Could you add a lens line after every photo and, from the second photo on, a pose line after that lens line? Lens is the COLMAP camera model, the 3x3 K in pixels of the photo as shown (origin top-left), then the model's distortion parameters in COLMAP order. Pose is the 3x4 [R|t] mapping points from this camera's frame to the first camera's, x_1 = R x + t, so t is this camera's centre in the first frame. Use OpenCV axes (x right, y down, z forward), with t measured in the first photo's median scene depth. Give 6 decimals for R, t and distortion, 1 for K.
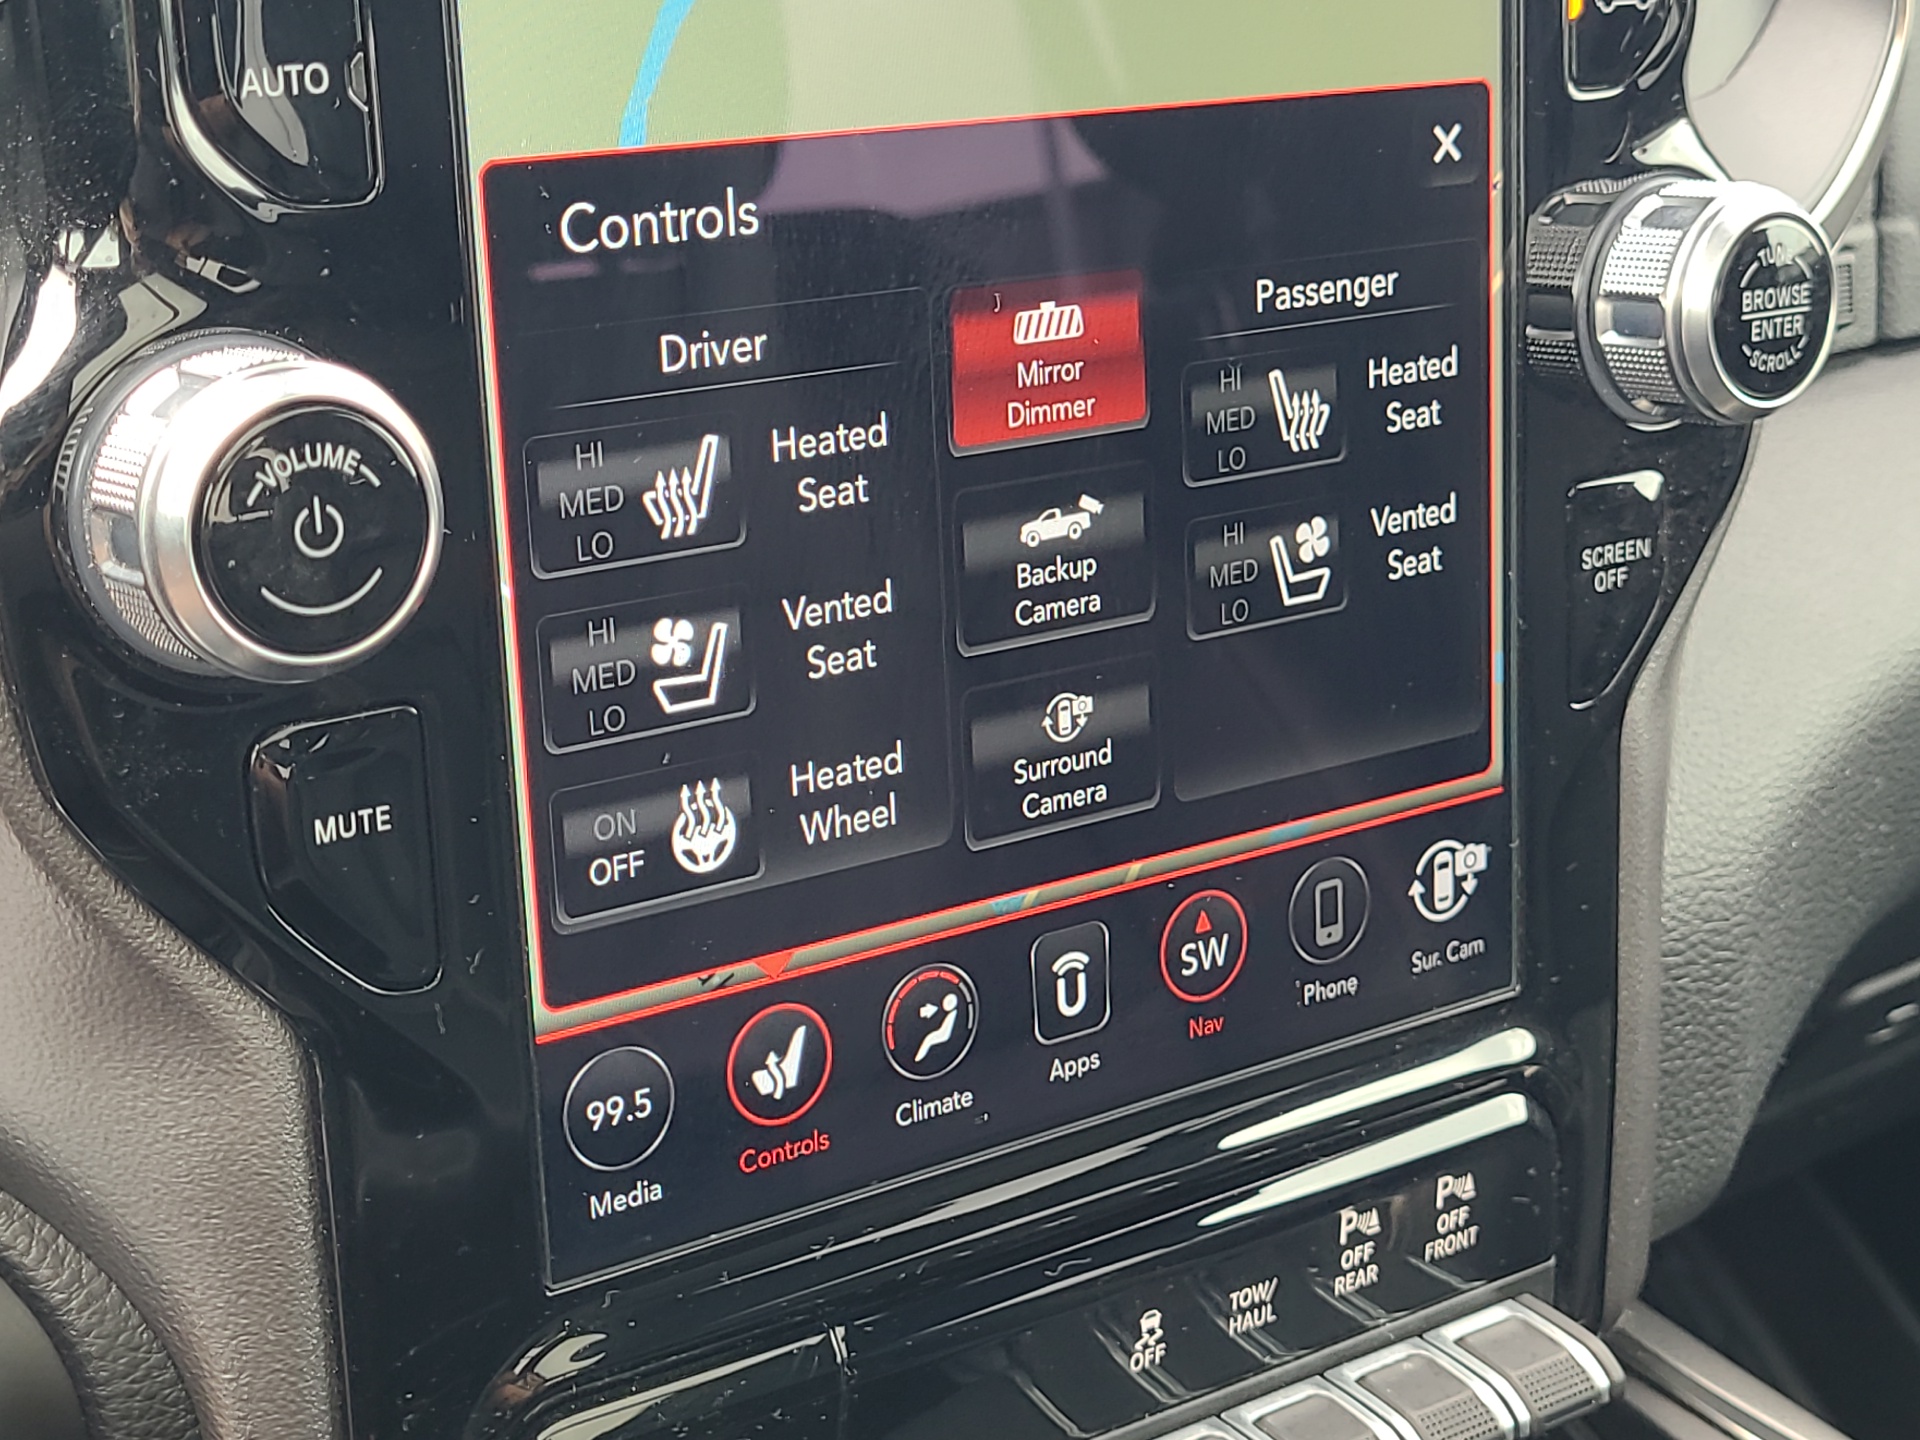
lens RADIAL K [[3241.1, 0, 960.0], [0, 3241.1, 720.0], [0, 0, 1]] dist [-0.015115, 0.004886]
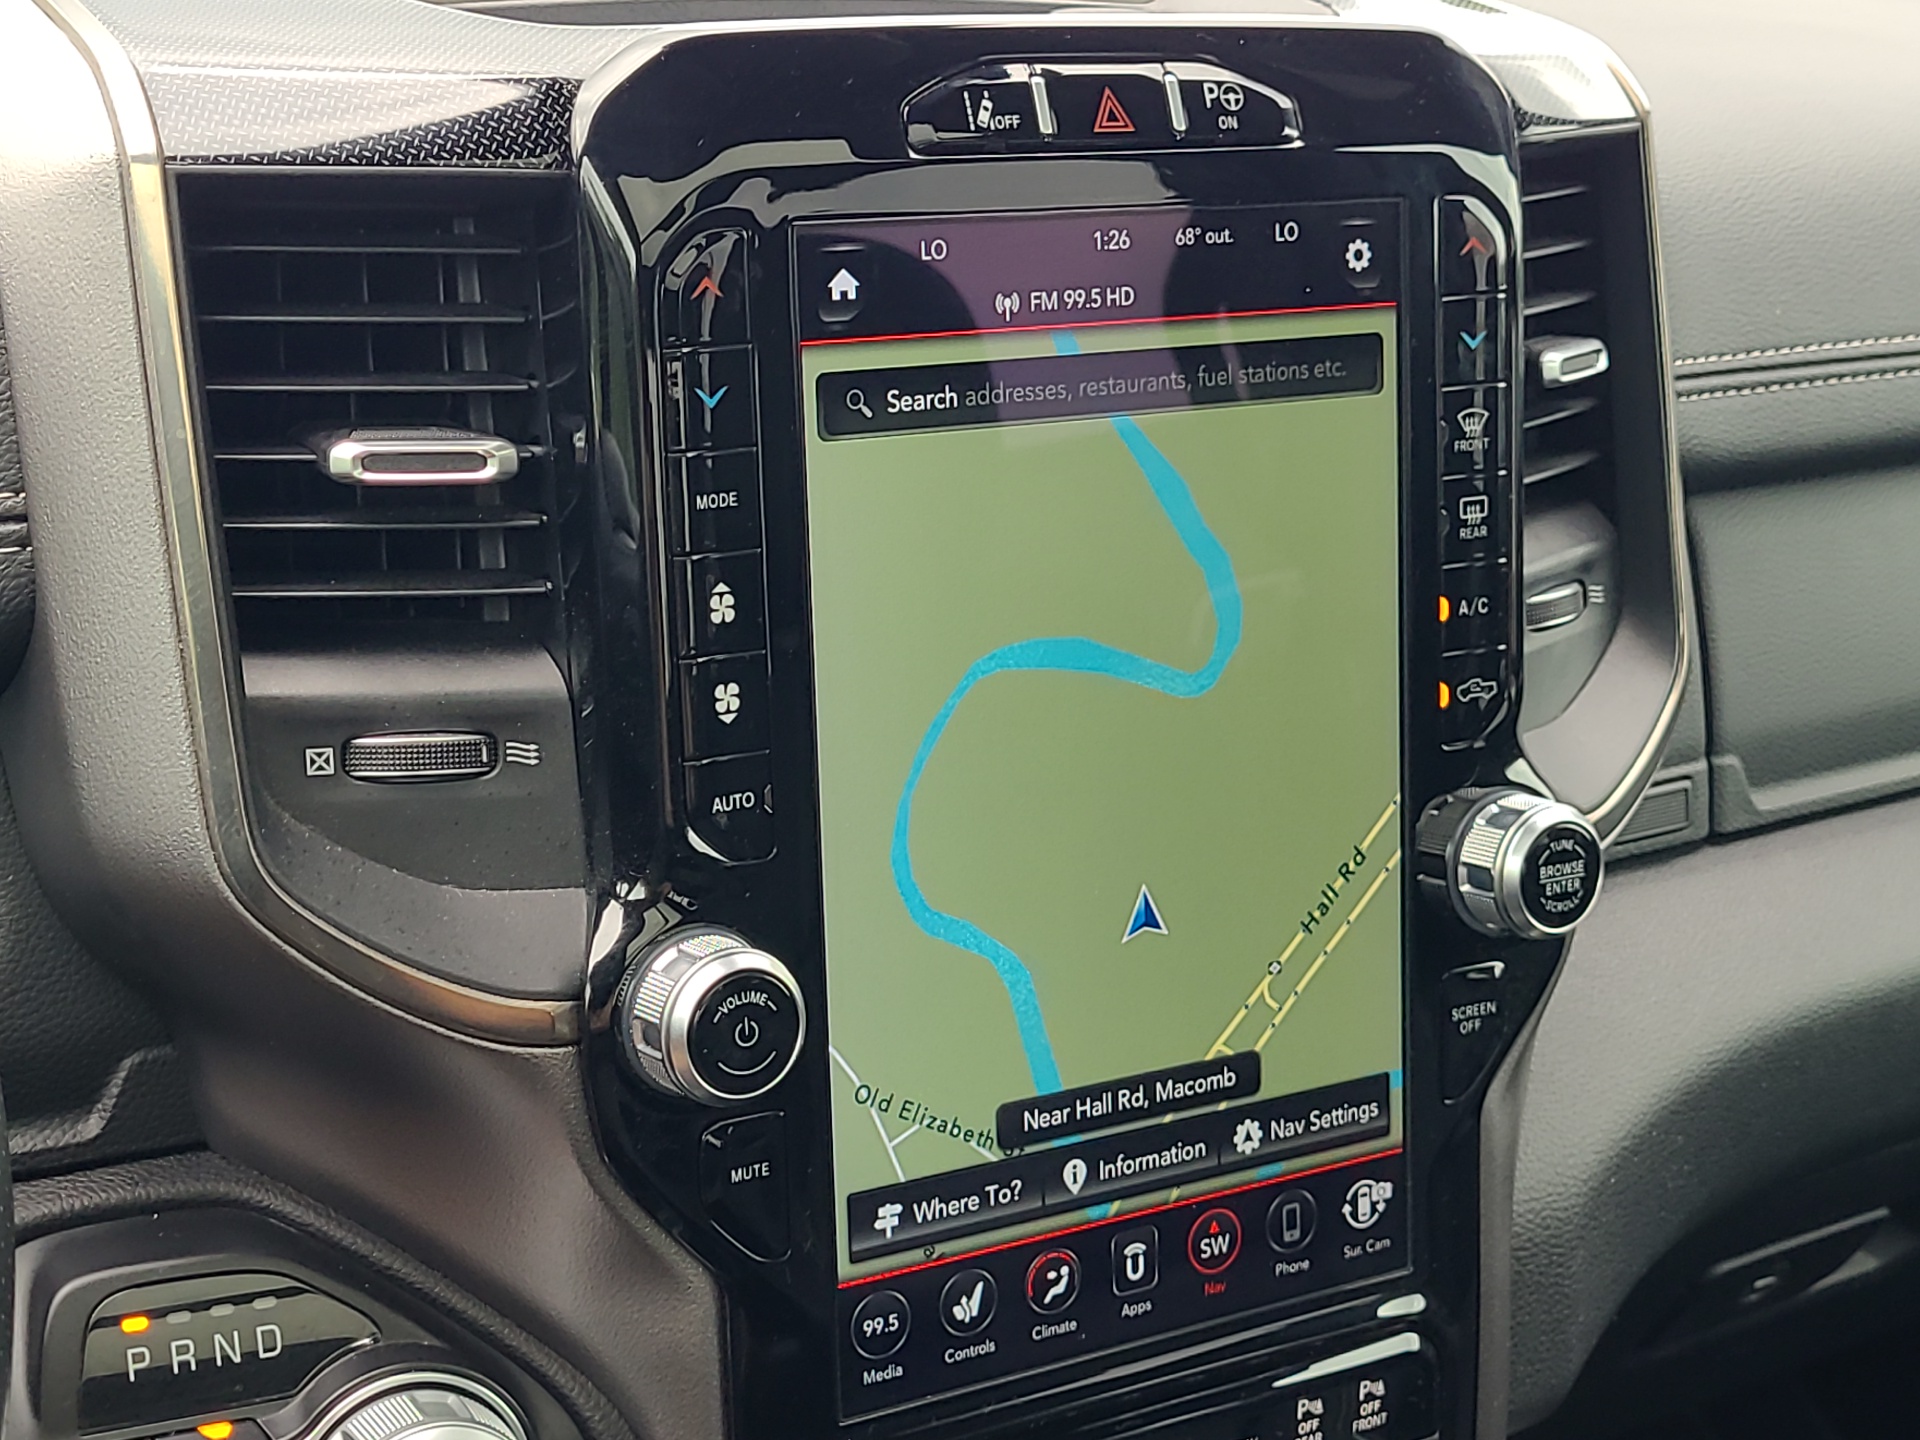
lens RADIAL K [[3219.4, 0, 907.2], [0, 3219.4, 741.4], [0, 0, 1]] dist [0.030649, 0.222018]
pose [[0.996562, 0.022017, -0.079868, 0.040792], [-0.026355, 0.998211, -0.053675, -0.094231], [0.078544, 0.055595, 0.995359, -0.700389]]
